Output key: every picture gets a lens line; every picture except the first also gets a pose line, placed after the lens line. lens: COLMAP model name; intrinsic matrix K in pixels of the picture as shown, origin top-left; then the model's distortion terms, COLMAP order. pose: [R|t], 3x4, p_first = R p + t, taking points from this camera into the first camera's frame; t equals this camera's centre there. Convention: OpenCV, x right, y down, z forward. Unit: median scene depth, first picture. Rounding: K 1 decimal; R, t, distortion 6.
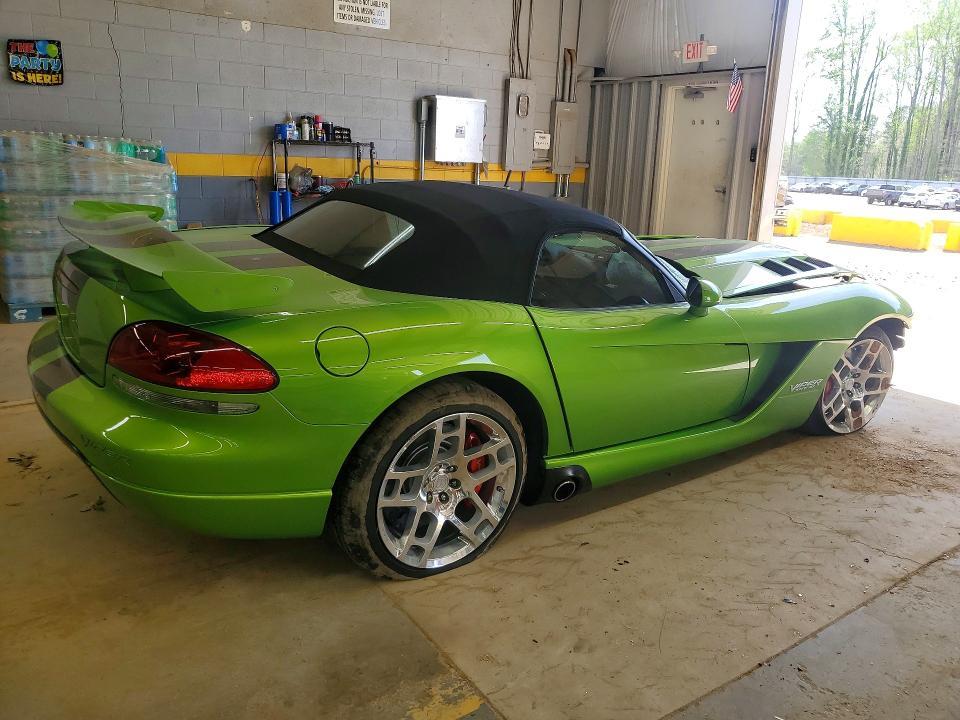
lens RADIAL K [[798.4, 0, 482.4], [0, 798.4, 378.4], [0, 0, 1]] dist [0.017779, -0.011076]
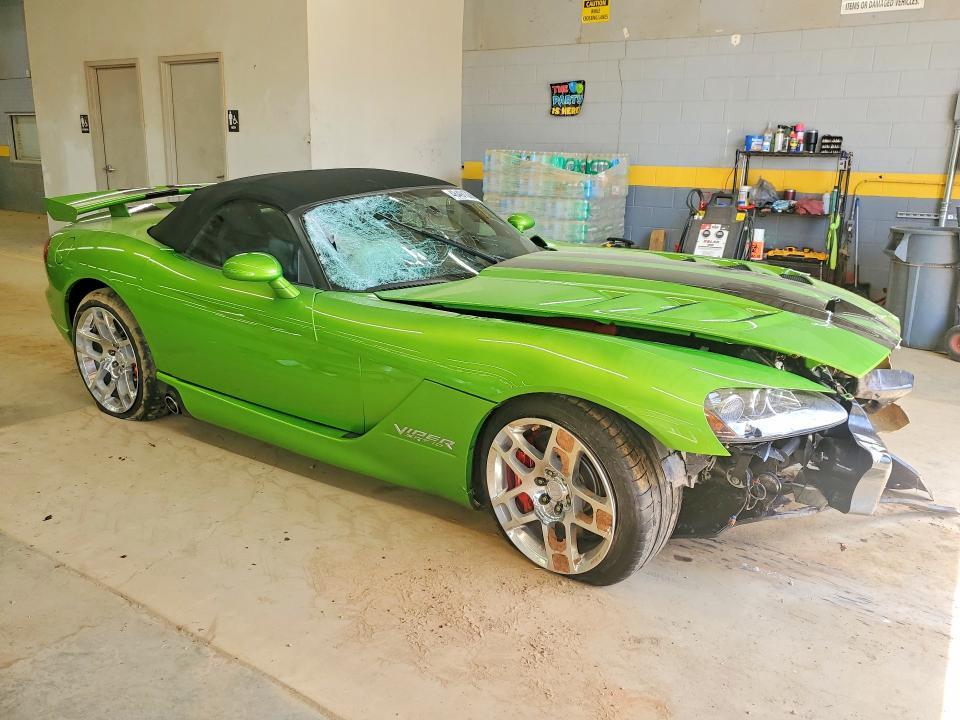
lens RADIAL K [[798.4, 0, 482.4], [0, 798.4, 378.4], [0, 0, 1]] dist [0.017779, -0.011076]
pose [[0.291509, 0.223568, -0.930075, 0.721732], [-0.272490, 0.951428, 0.143296, -0.107874], [0.916936, 0.211664, 0.338270, 0.524170]]
